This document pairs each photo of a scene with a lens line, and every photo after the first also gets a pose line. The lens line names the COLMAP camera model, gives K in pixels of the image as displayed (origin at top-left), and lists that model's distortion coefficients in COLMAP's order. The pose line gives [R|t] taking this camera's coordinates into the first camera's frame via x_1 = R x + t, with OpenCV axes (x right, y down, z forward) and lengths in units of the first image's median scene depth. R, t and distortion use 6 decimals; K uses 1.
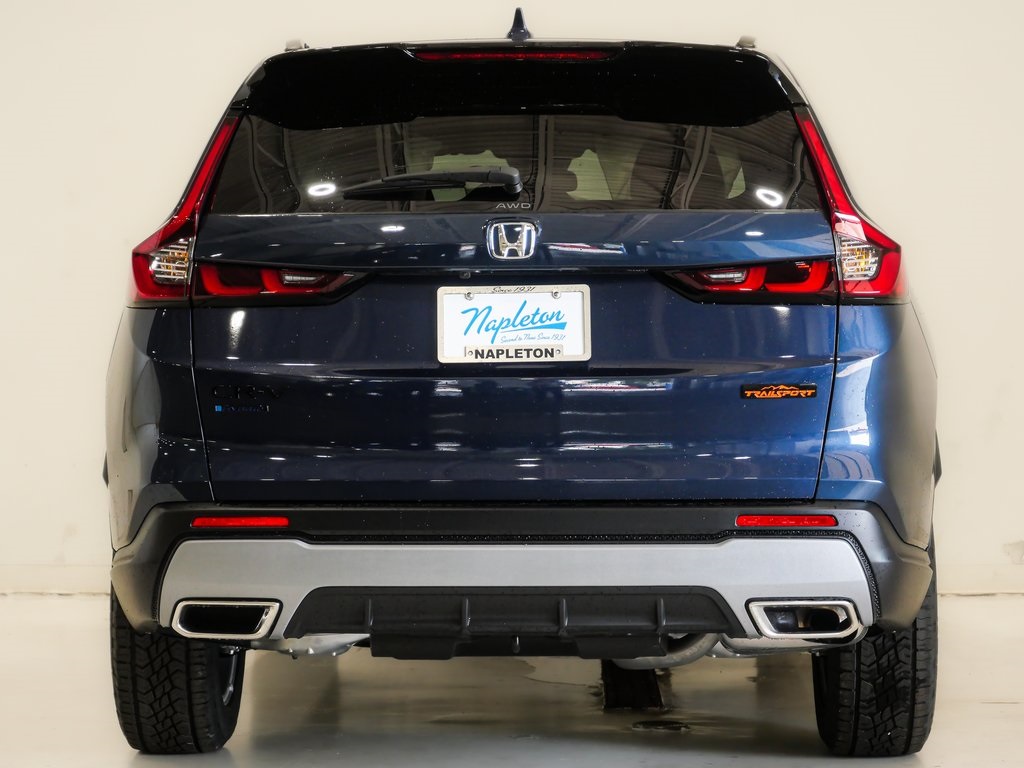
lens RADIAL K [[2978.9, 0, 511.2], [0, 2978.9, 389.0], [0, 0, 1]] dist [-0.024645, 0.000000]
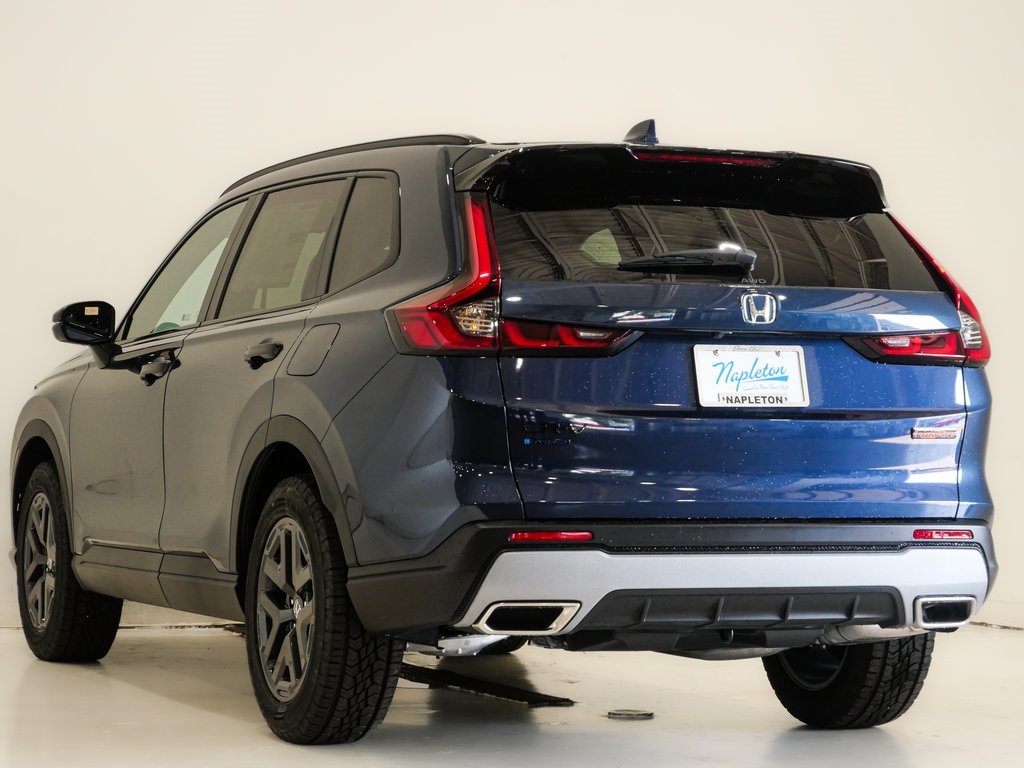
lens RADIAL K [[2820.6, 0, 503.9], [0, 2820.6, 383.6], [0, 0, 1]] dist [0.092533, 0.000000]
pose [[0.909131, 0.020667, 0.415997, -0.581374], [-0.009419, 0.999533, -0.029073, 0.016423], [-0.416403, 0.022513, 0.908901, -0.025371]]
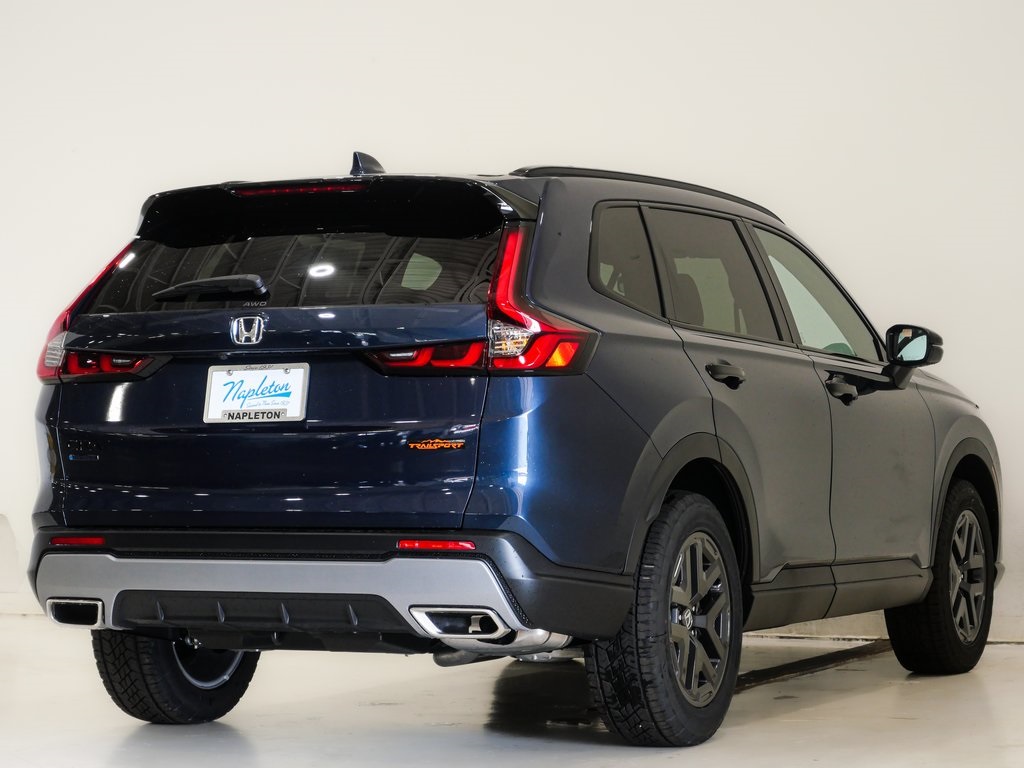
lens RADIAL K [[2820.6, 0, 508.5], [0, 2820.6, 377.0], [0, 0, 1]] dist [0.092533, 0.000000]
pose [[0.916384, -0.011054, -0.400148, 0.604041], [-0.003302, 0.999376, -0.035170, 0.014598], [0.400287, 0.033550, 0.915776, -0.101899]]
